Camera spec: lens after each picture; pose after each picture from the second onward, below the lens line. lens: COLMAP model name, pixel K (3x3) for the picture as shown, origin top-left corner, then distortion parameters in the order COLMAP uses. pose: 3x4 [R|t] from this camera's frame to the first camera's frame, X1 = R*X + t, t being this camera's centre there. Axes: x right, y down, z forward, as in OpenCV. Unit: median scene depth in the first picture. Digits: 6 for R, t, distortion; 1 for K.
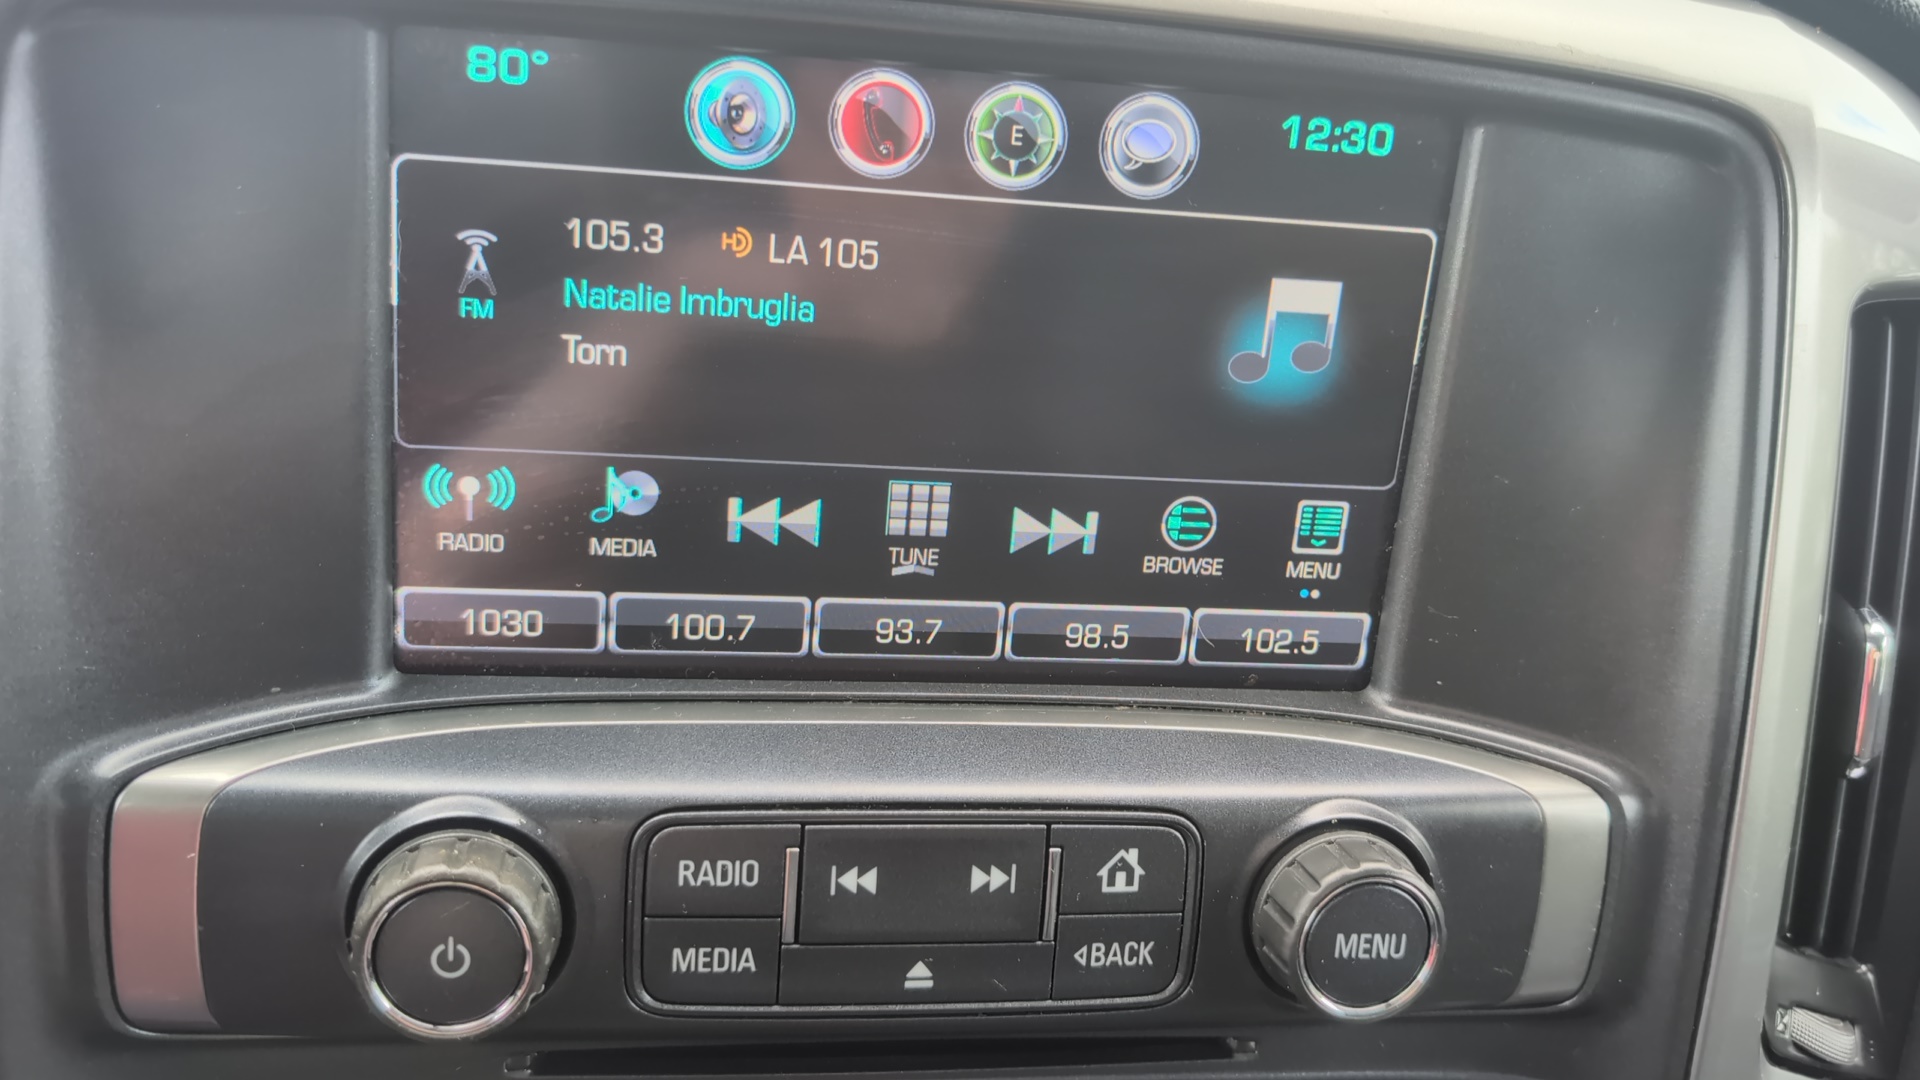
lens RADIAL K [[1632.7, 0, 979.3], [0, 1632.7, 537.5], [0, 0, 1]] dist [0.040355, -0.077402]
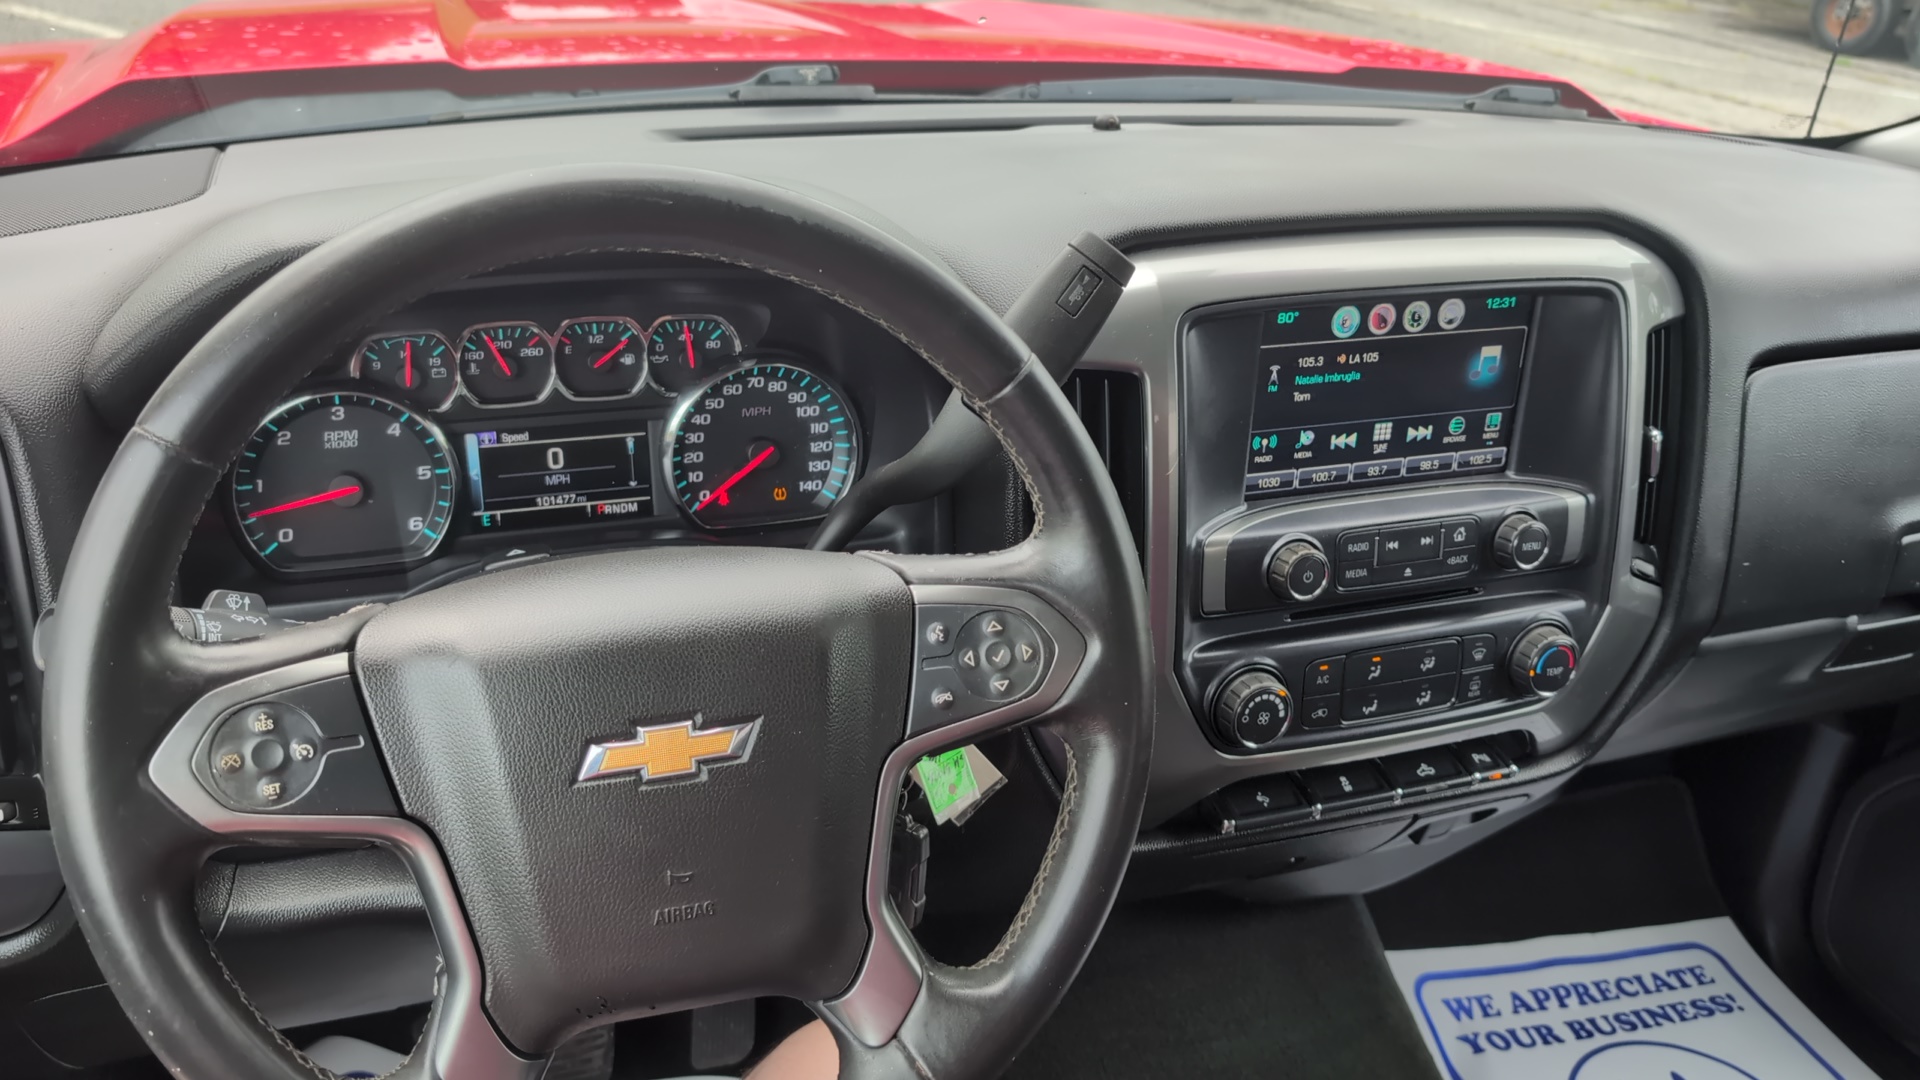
lens RADIAL K [[1632.7, 0, 953.2], [0, 1632.7, 545.7], [0, 0, 1]] dist [0.040355, -0.077402]
pose [[0.977938, -0.127288, 0.165633, -1.453045], [0.108918, 0.987300, 0.115654, -0.265852], [-0.178251, -0.095062, 0.979382, -2.046966]]
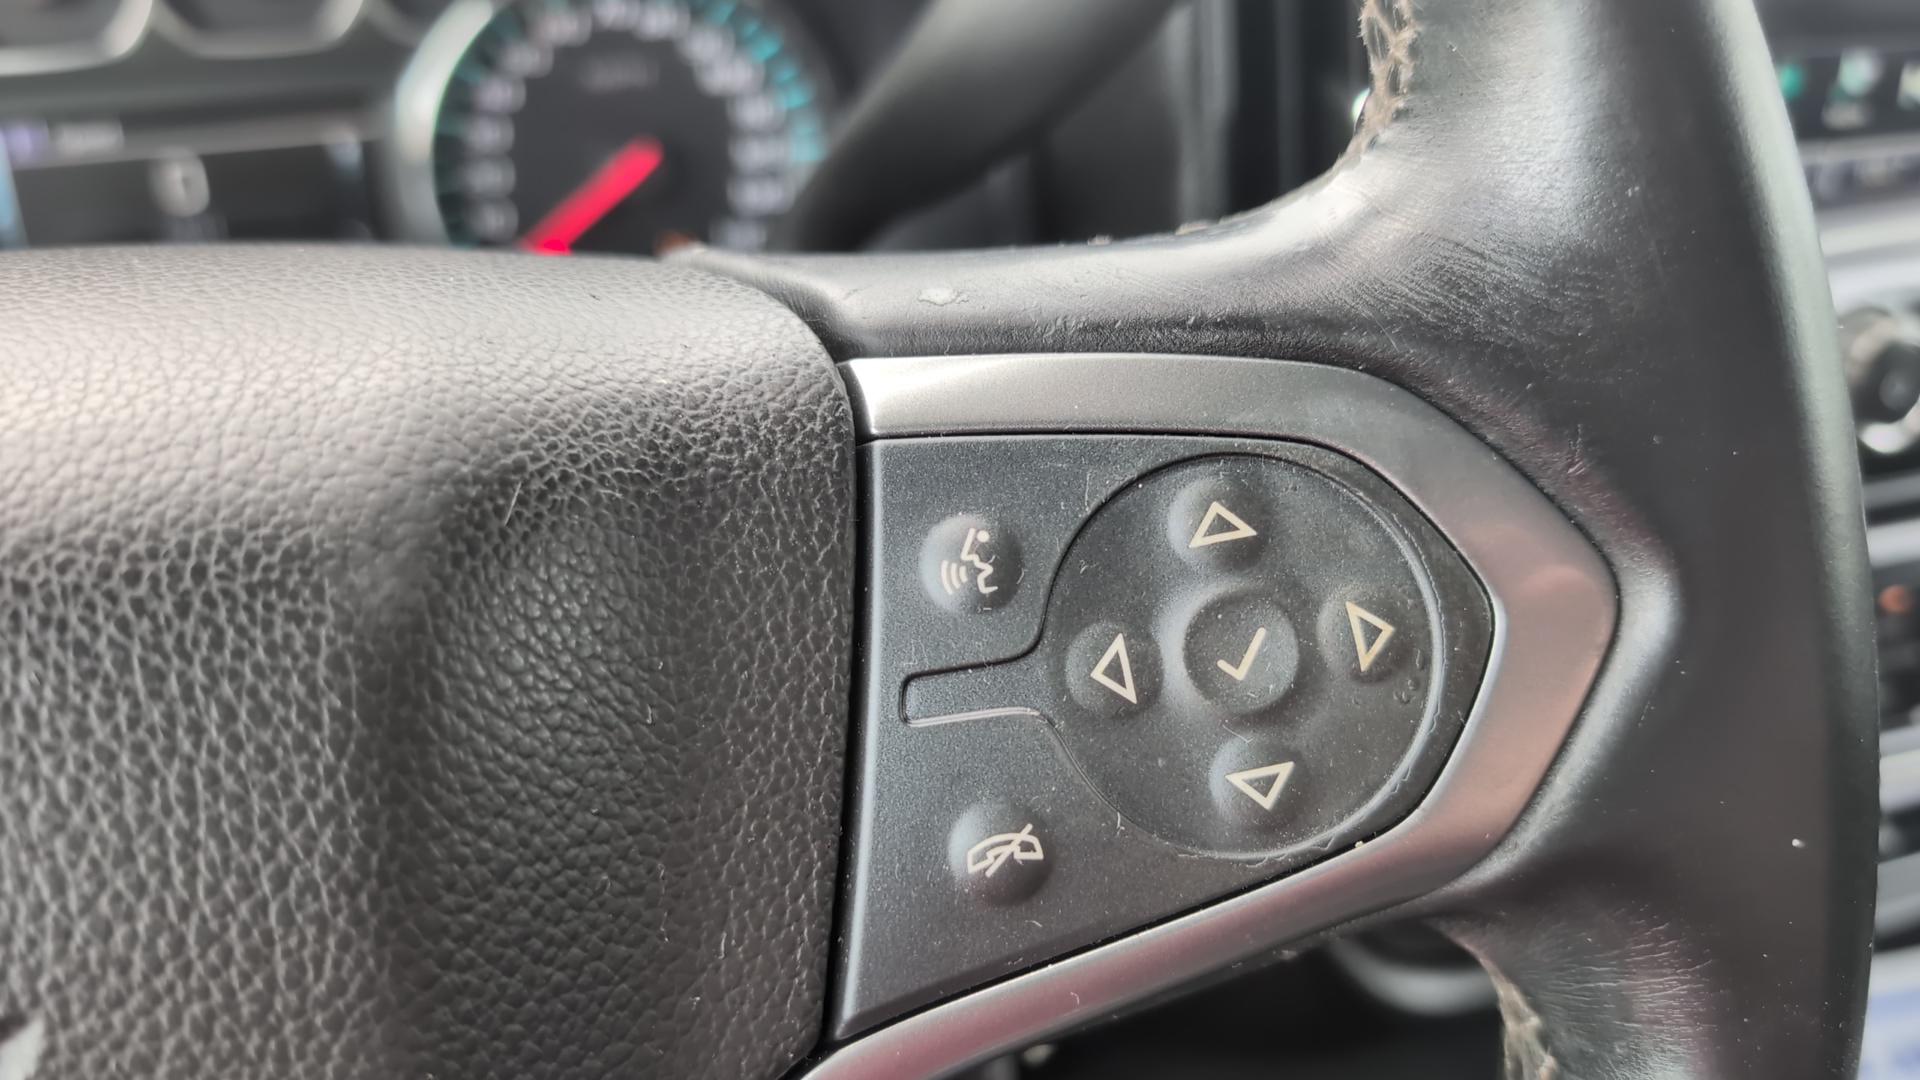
lens RADIAL K [[1632.7, 0, 971.1], [0, 1632.7, 528.6], [0, 0, 1]] dist [0.040355, -0.077402]
pose [[0.981534, -0.156531, 0.109947, -1.166025], [0.137967, 0.977443, 0.159906, 0.024723], [-0.132497, -0.141784, 0.980990, -0.320409]]
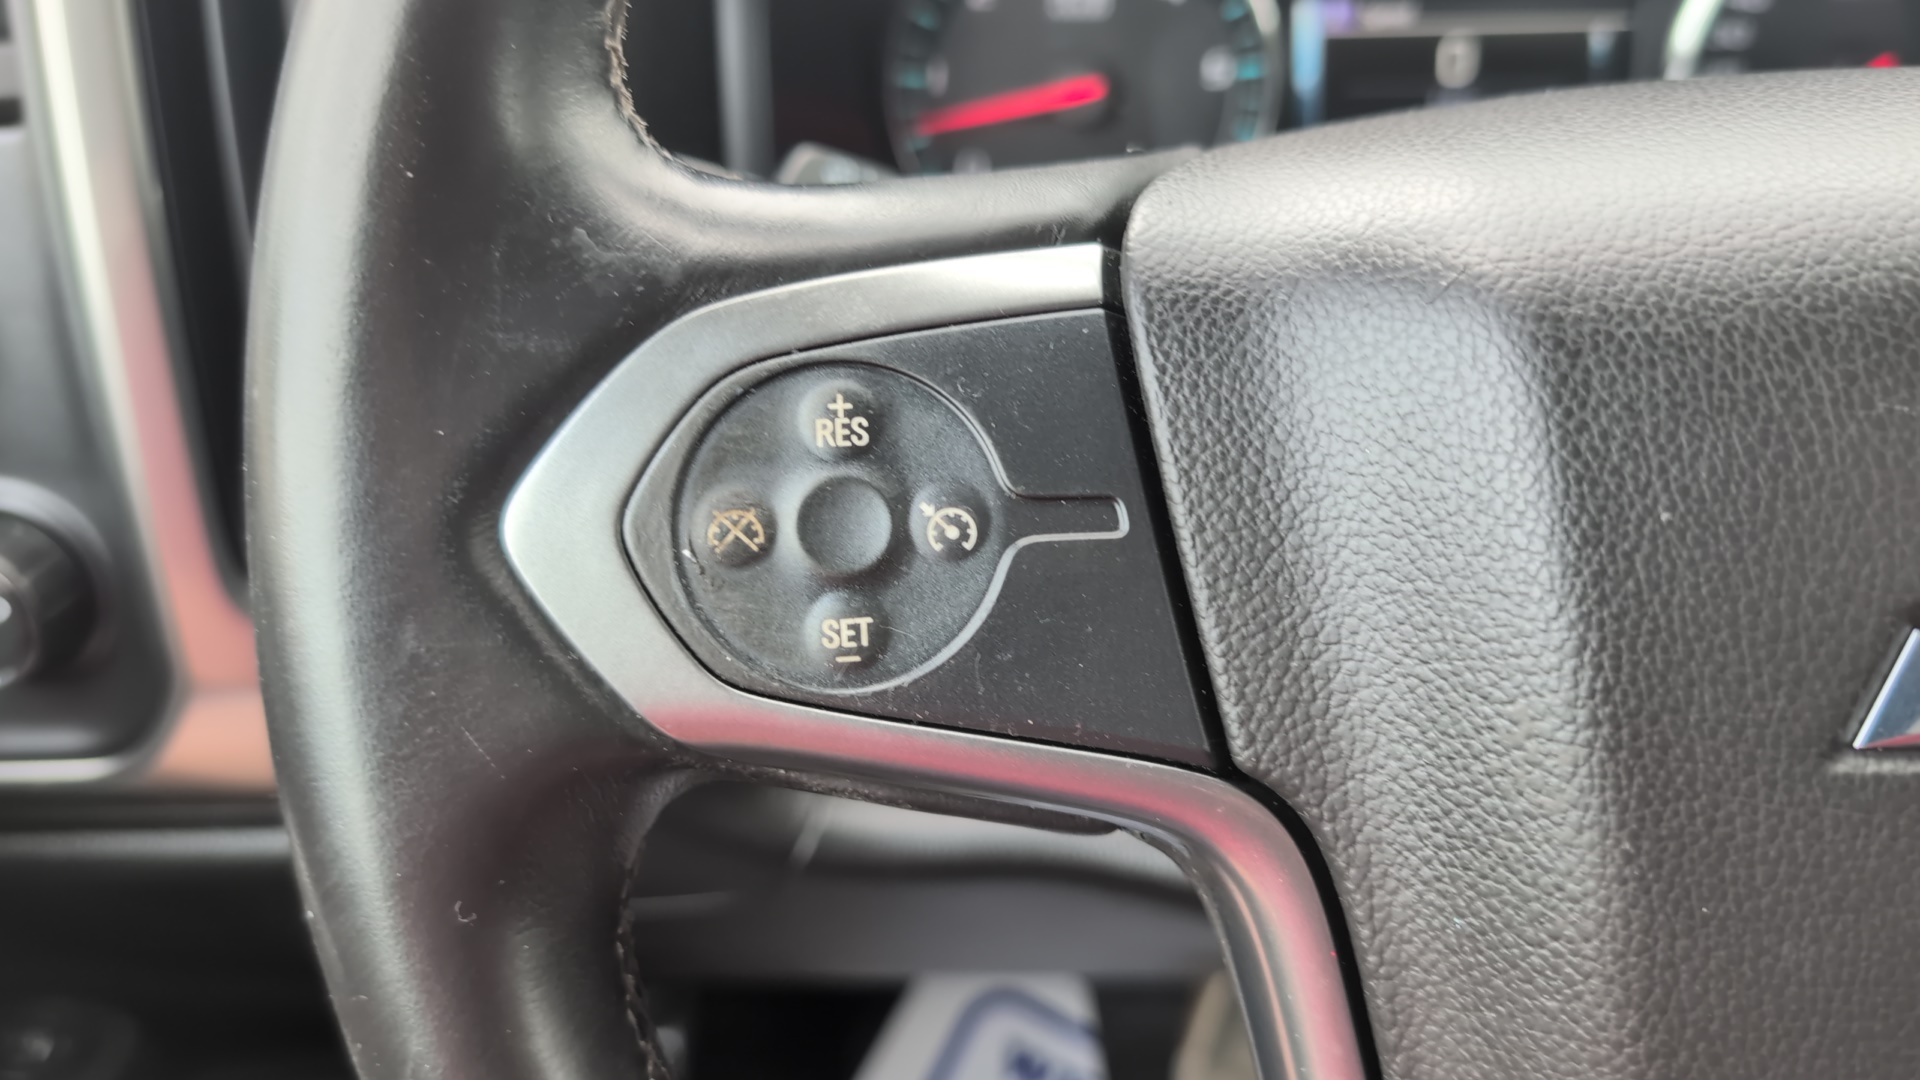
lens RADIAL K [[1632.7, 0, 962.6], [0, 1632.7, 540.9], [0, 0, 1]] dist [0.040355, -0.077402]
pose [[0.973274, -0.024272, -0.228363, -1.790145], [0.059974, 0.986754, 0.150730, 0.046797], [0.221679, -0.160397, 0.961837, -0.530053]]
